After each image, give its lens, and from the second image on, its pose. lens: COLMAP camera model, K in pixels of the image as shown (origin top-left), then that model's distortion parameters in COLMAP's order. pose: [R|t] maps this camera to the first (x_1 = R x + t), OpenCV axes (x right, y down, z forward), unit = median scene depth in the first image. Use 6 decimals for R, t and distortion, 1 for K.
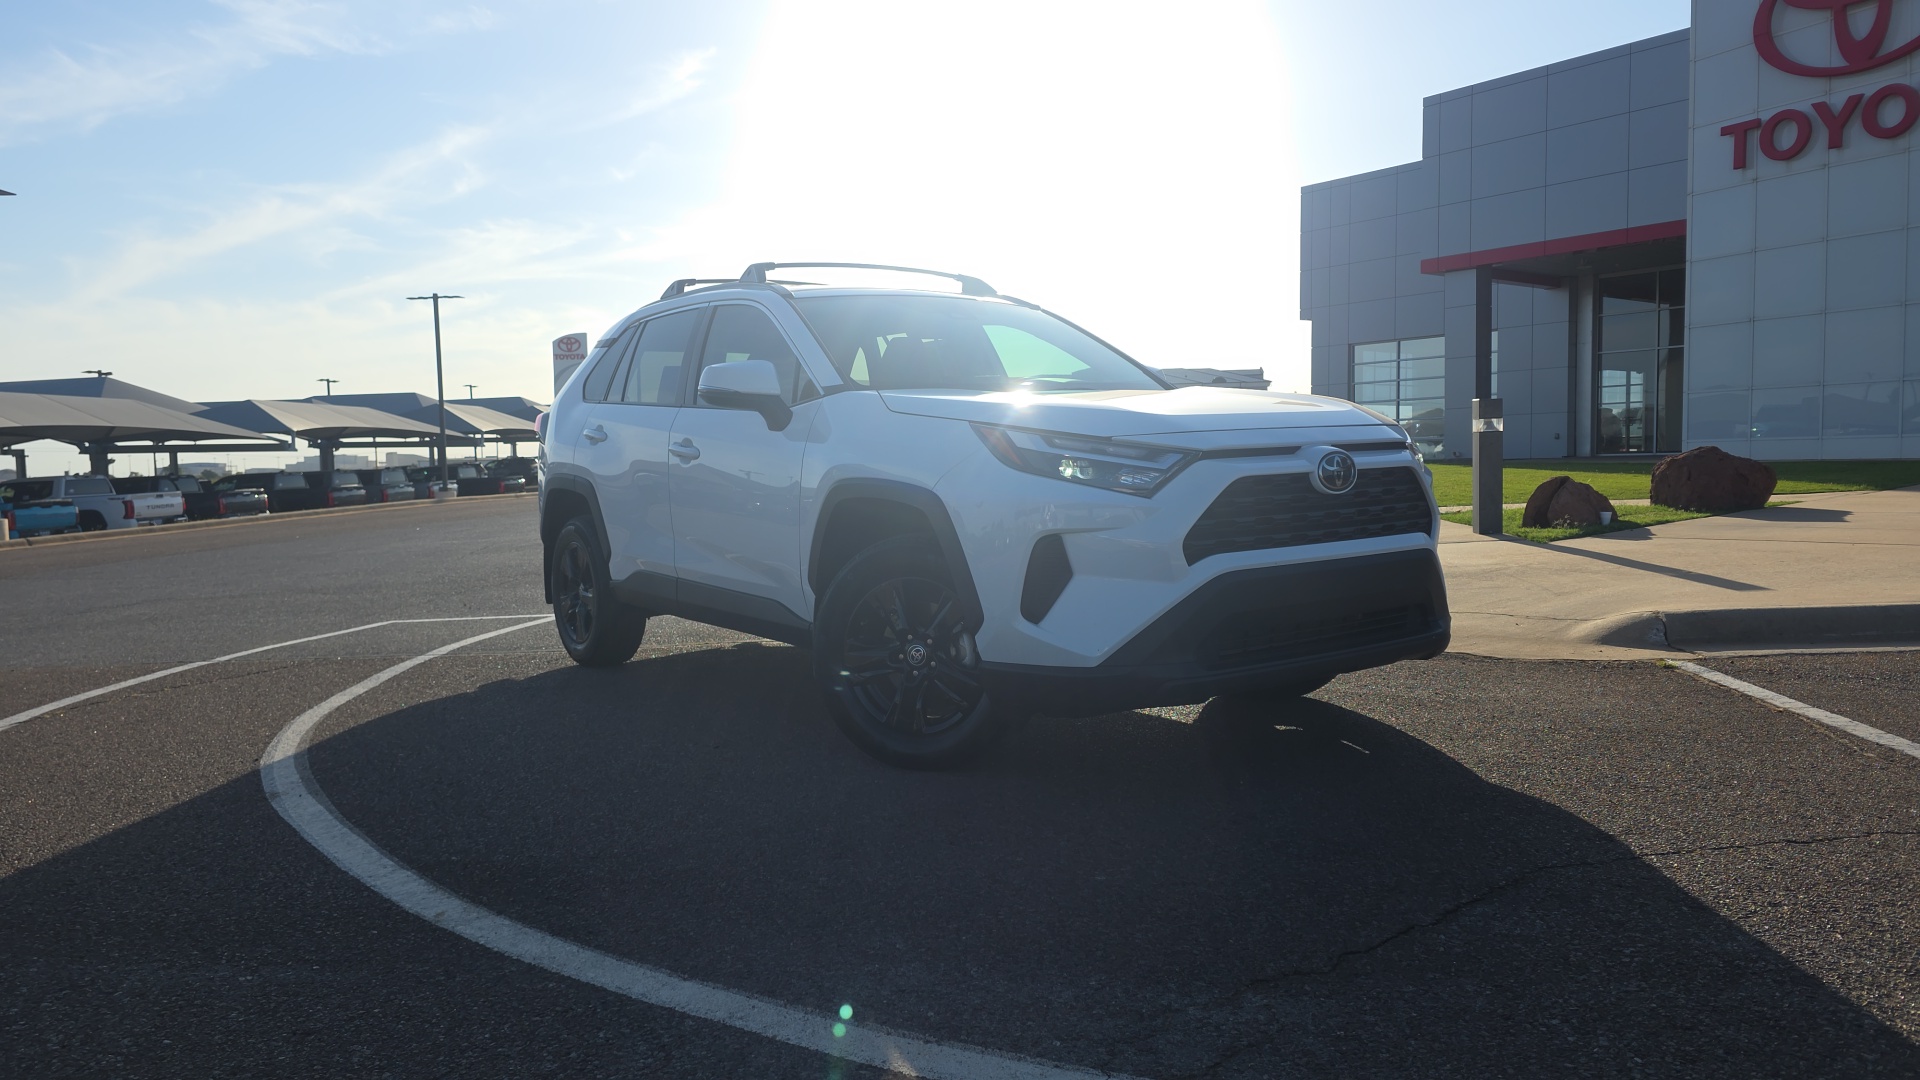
lens RADIAL K [[1244.6, 0, 924.6], [0, 1244.6, 563.4], [0, 0, 1]] dist [0.041216, -0.040687]
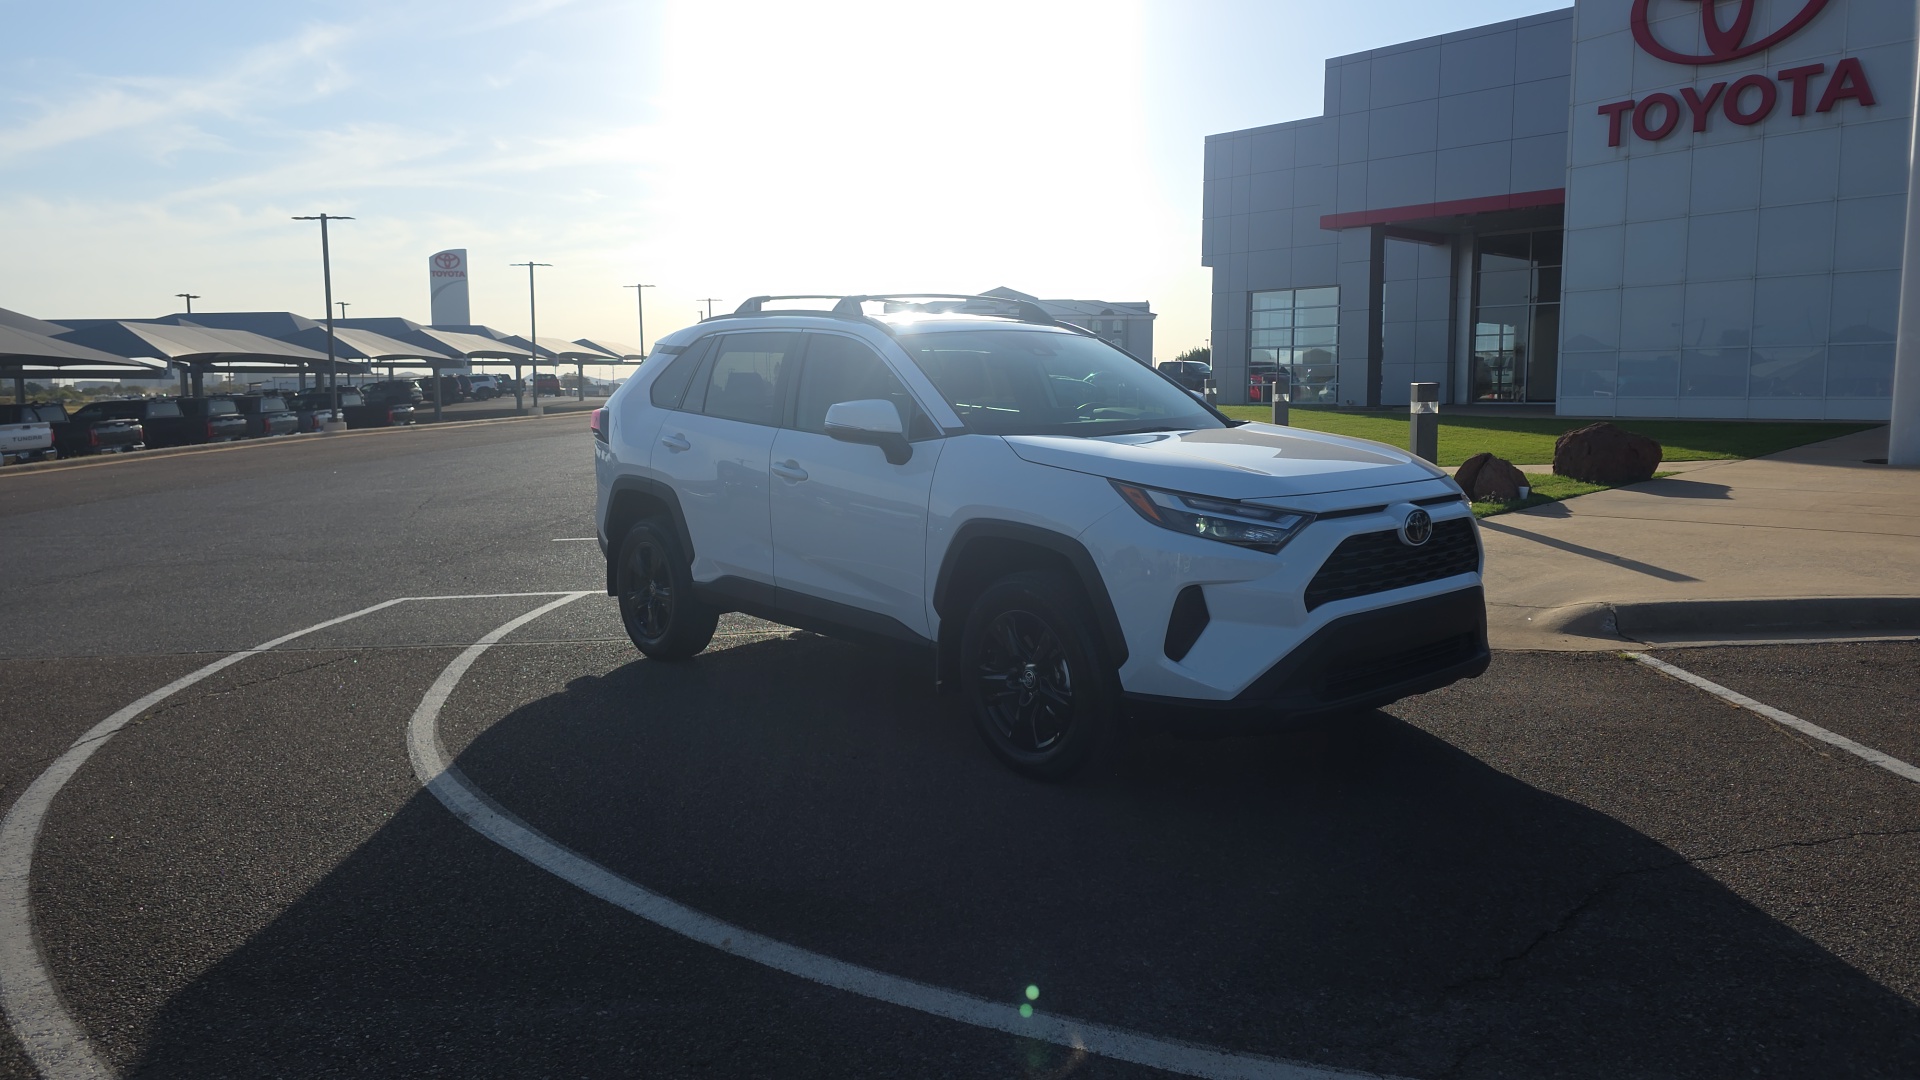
lens RADIAL K [[1237.2, 0, 960.0], [0, 1237.2, 540.0], [0, 0, 1]] dist [0.045233, -0.039088]
pose [[0.993230, 0.000323, 0.116164, -0.117972], [-0.005078, 0.999161, 0.040643, -0.052891], [-0.116054, -0.040957, 0.992398, -0.055868]]
